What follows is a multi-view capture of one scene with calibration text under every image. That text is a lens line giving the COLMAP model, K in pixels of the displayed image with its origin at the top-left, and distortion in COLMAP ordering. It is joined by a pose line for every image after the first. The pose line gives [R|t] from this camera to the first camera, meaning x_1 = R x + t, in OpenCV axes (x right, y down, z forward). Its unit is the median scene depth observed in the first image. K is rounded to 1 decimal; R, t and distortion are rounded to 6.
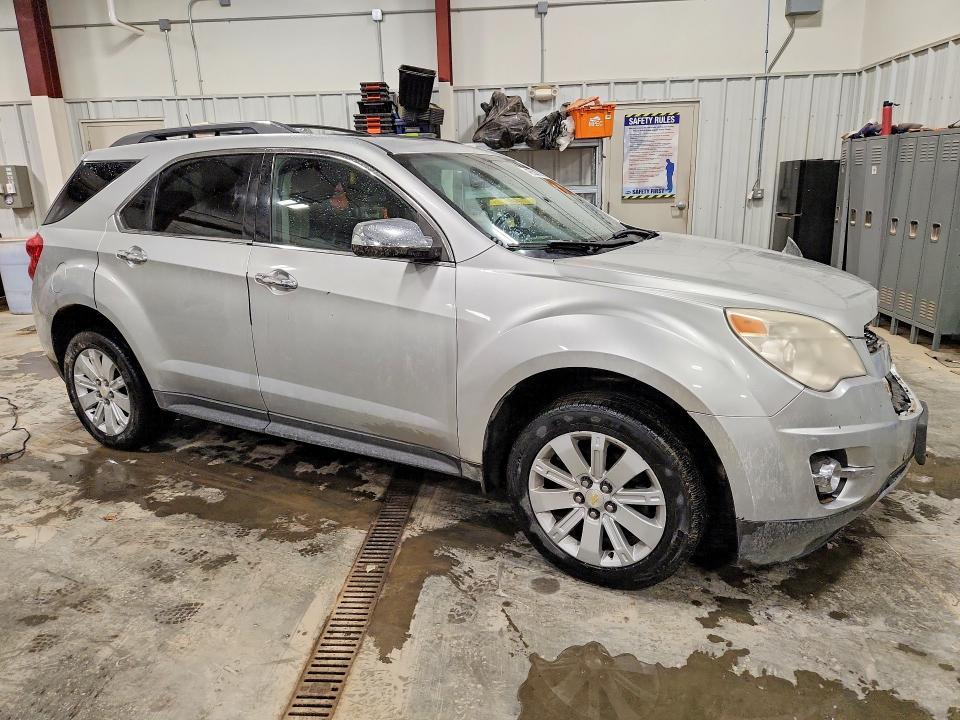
lens RADIAL K [[672.9, 0, 480.0], [0, 672.9, 360.0], [0, 0, 1]] dist [0.031903, -0.001557]
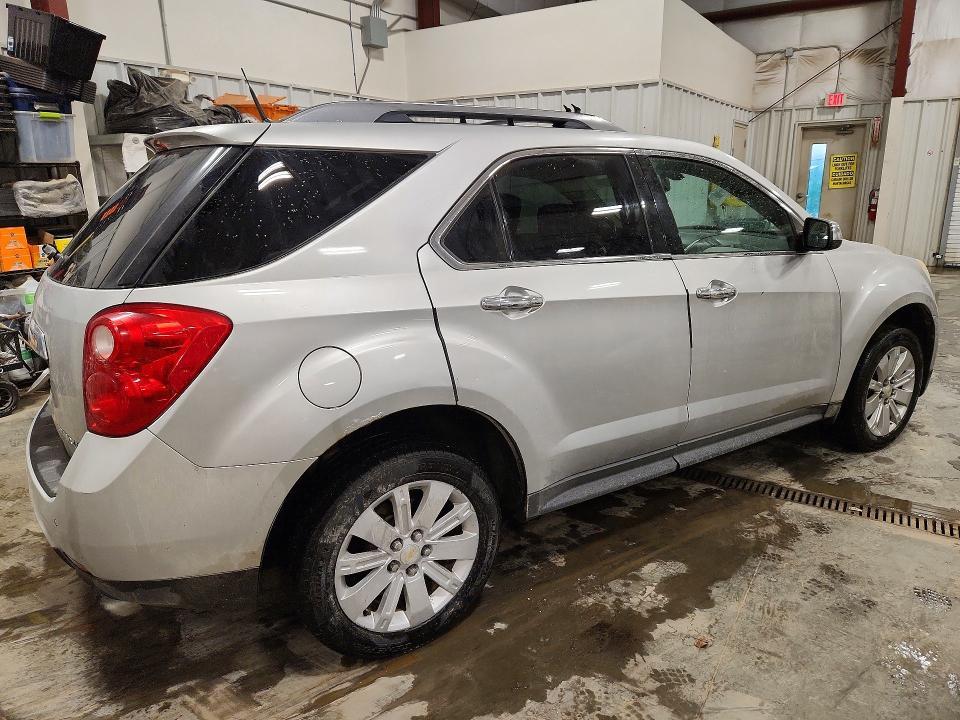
lens RADIAL K [[660.5, 0, 480.0], [0, 660.5, 360.0], [0, 0, 1]] dist [0.081141, -0.083019]
pose [[0.440007, -0.206026, 0.874041, -1.174258], [0.231658, 0.966423, 0.111182, -0.189739], [-0.867599, 0.153557, 0.472960, 0.792260]]
